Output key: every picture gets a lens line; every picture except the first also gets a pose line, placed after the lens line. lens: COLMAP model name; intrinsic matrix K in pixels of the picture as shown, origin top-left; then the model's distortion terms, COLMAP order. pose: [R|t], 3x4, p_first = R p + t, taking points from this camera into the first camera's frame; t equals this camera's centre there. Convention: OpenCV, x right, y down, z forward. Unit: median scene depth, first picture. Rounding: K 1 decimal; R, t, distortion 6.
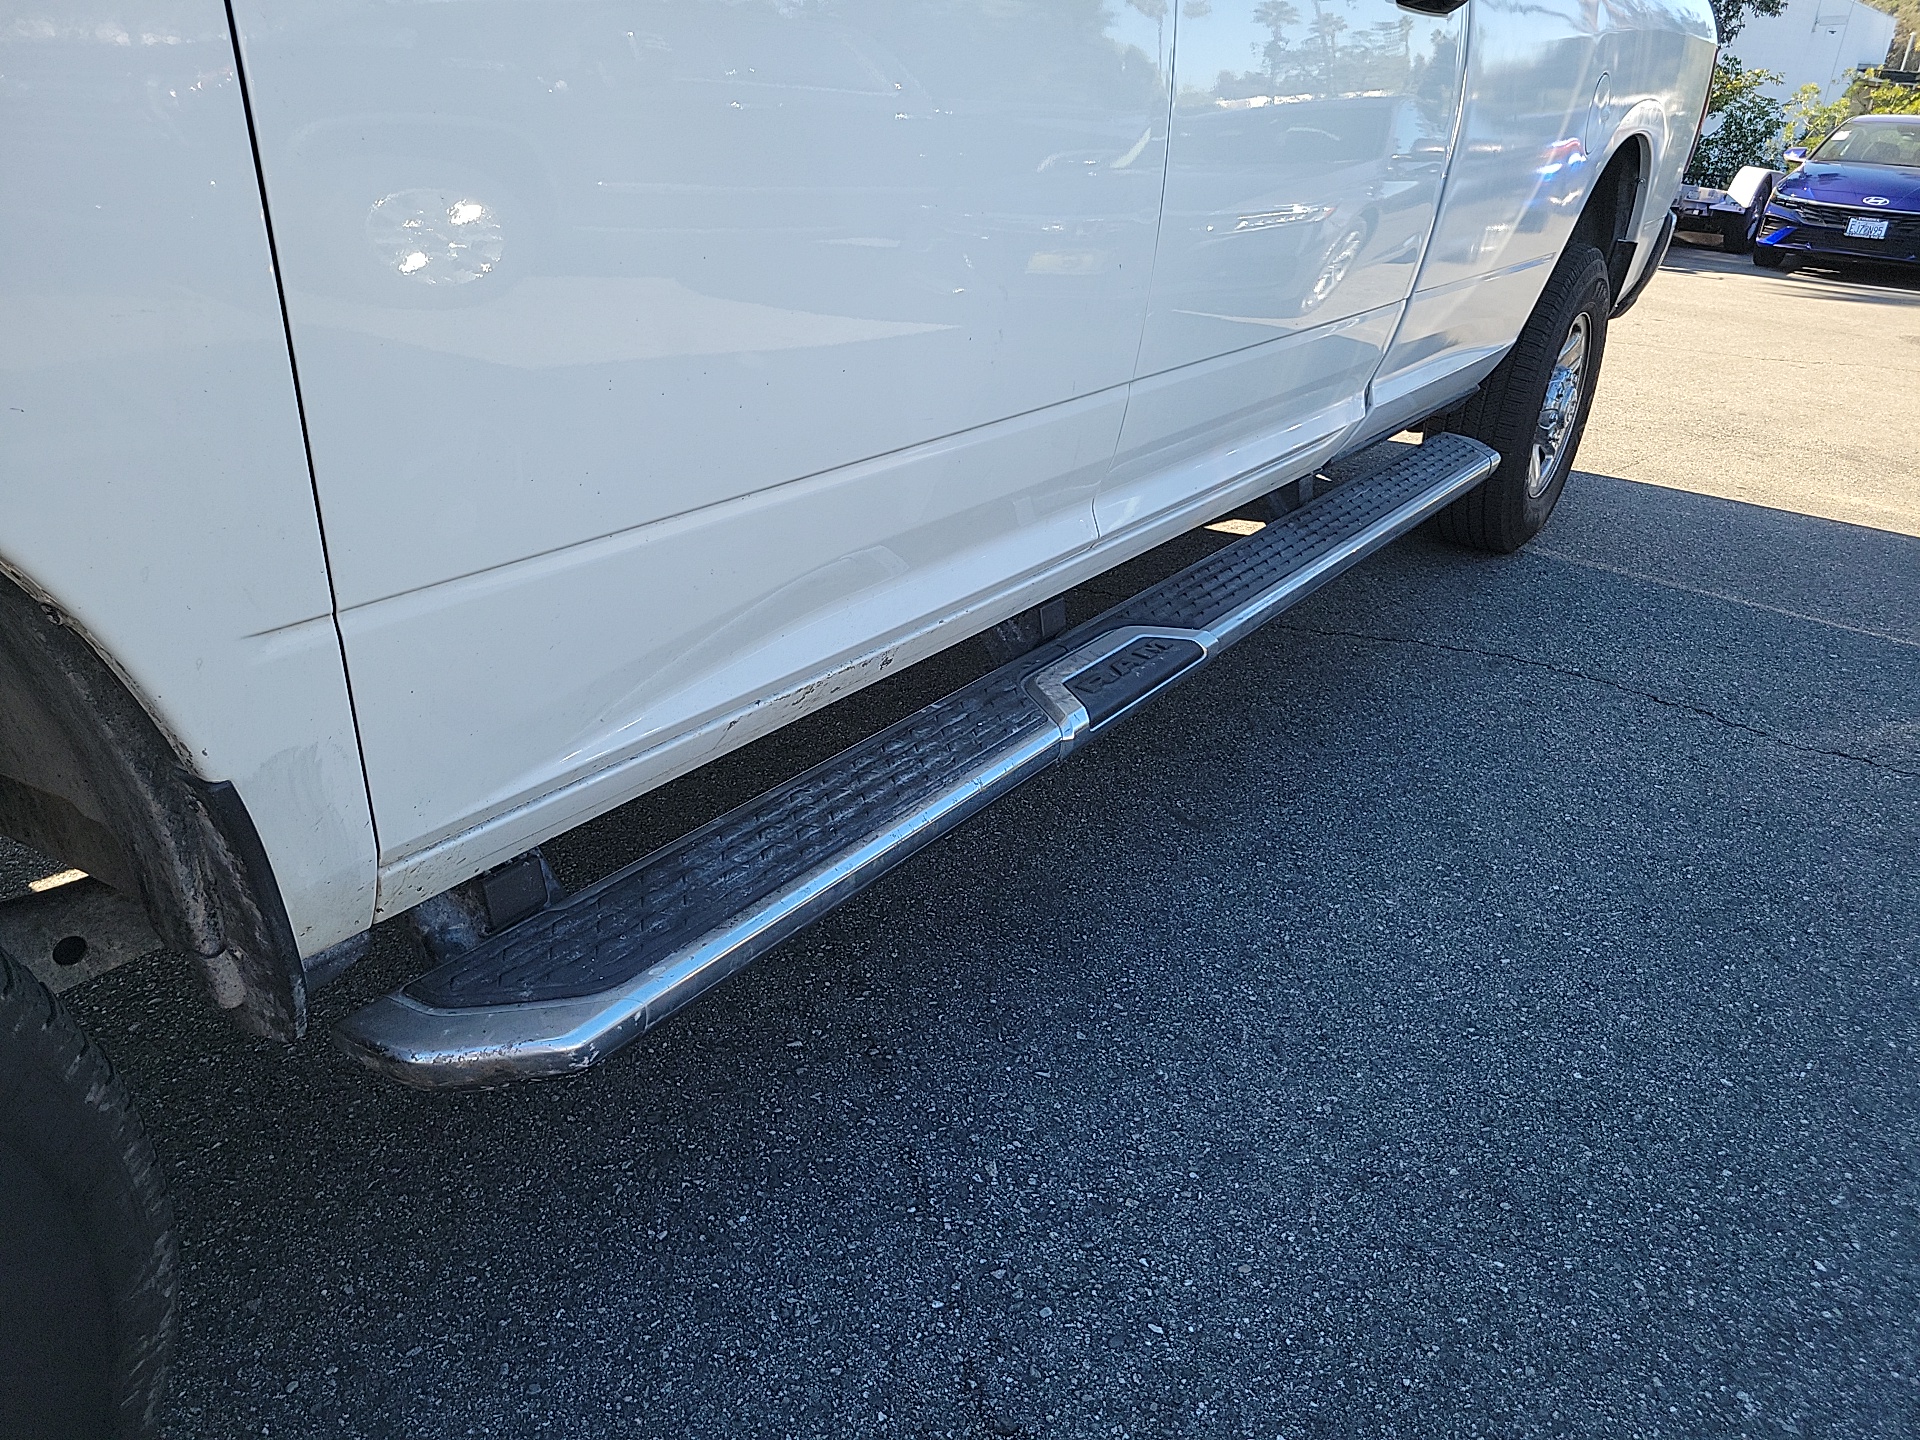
lens RADIAL K [[1469.7, 0, 952.0], [0, 1469.7, 722.1], [0, 0, 1]] dist [0.047479, -0.030617]
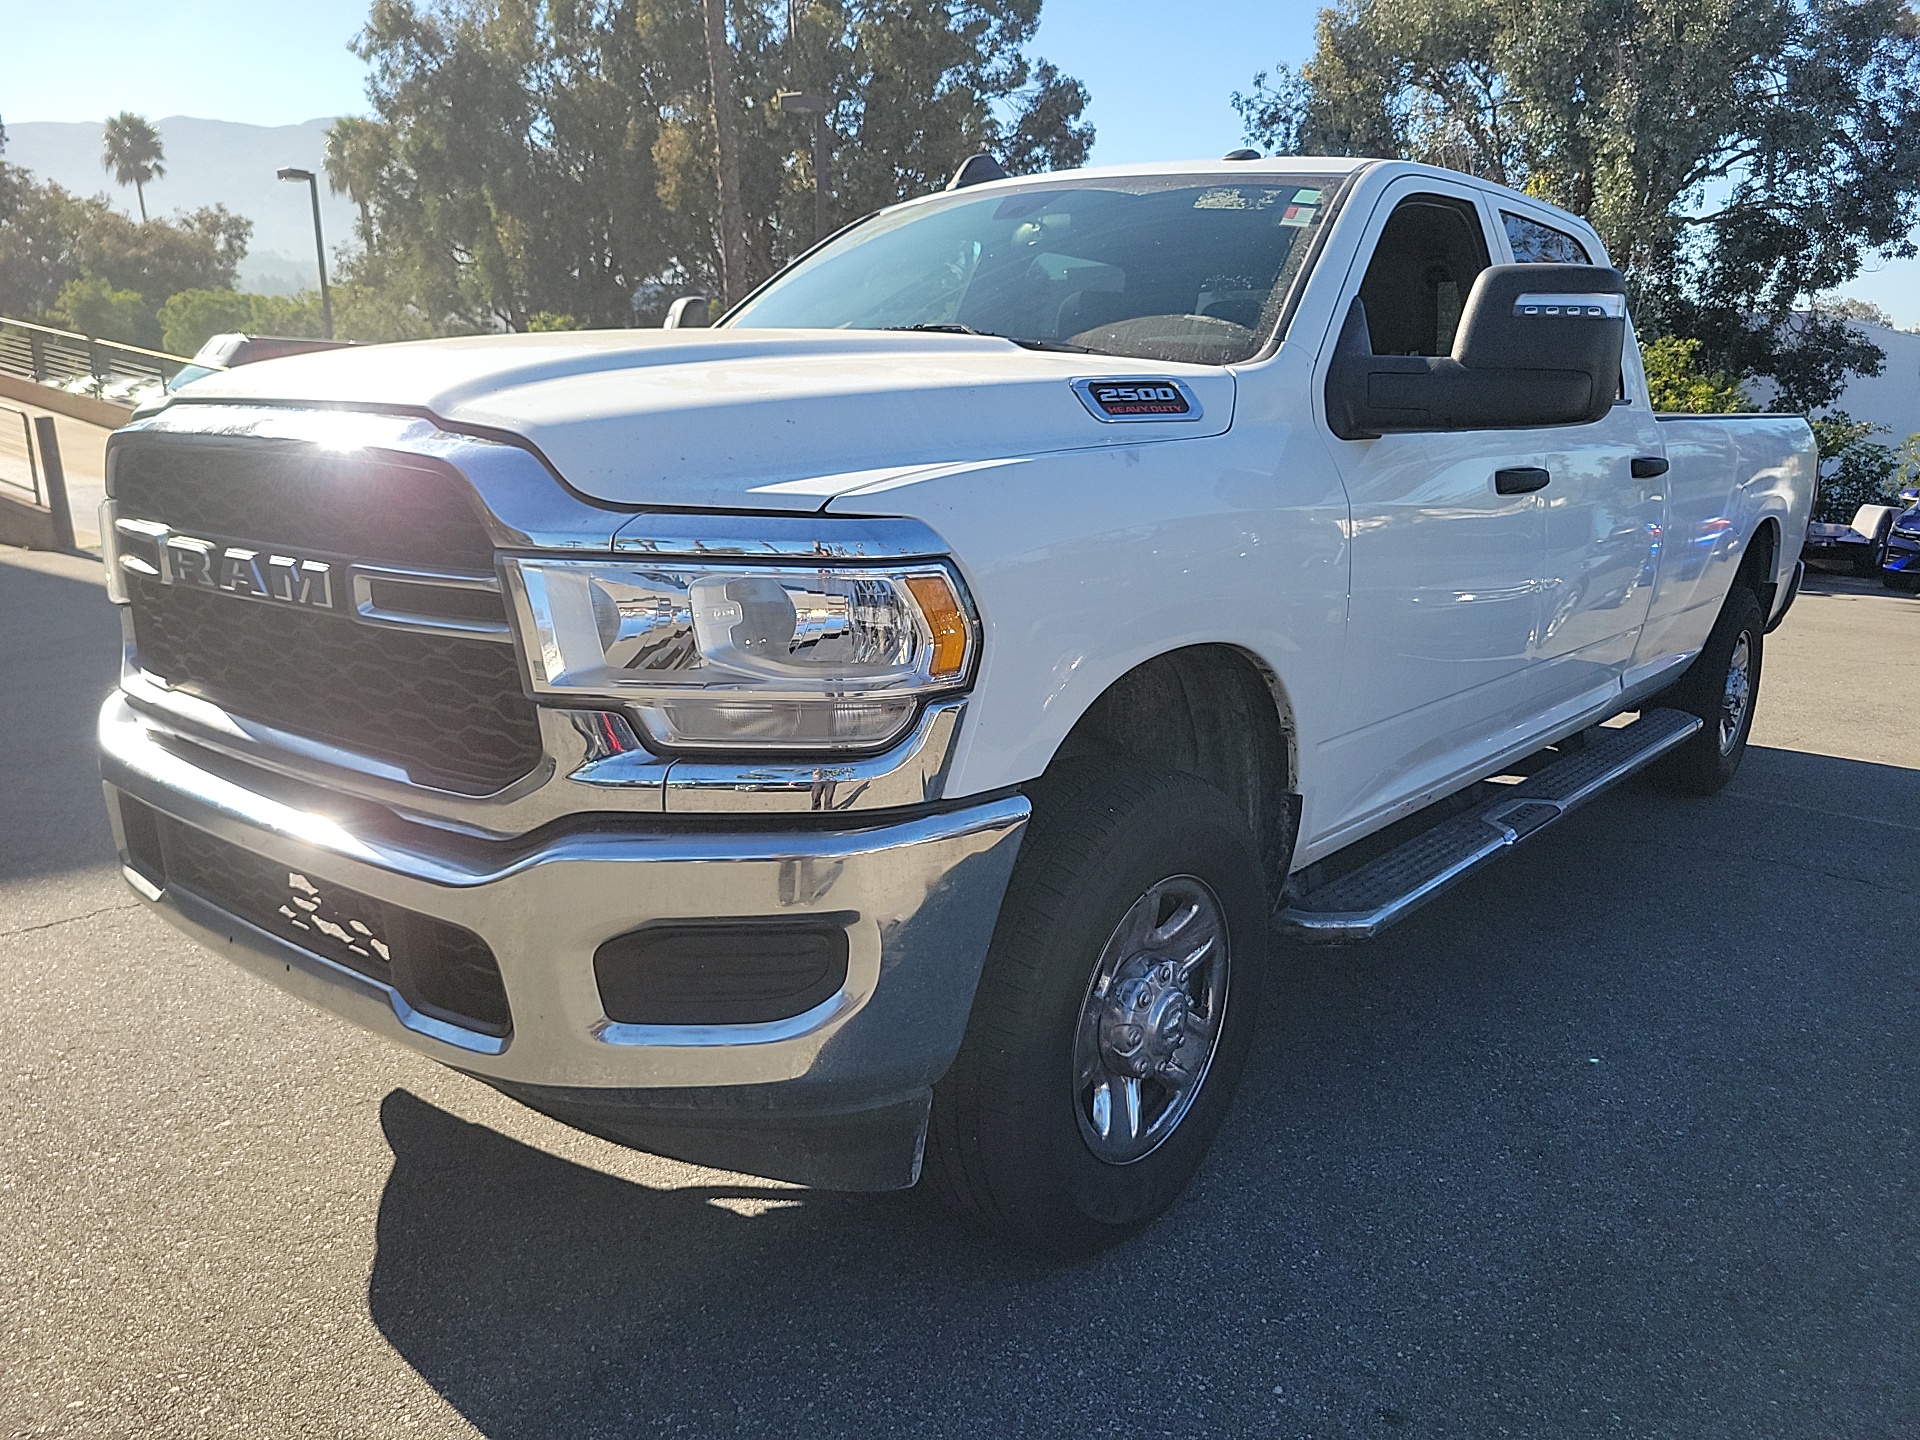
lens RADIAL K [[1469.7, 0, 958.6], [0, 1469.7, 713.7], [0, 0, 1]] dist [0.047479, -0.030617]
pose [[0.996104, -0.017031, -0.086528, -0.208587], [-0.002505, 0.975313, -0.220811, 0.121902], [0.088152, 0.220167, 0.971471, -0.445060]]
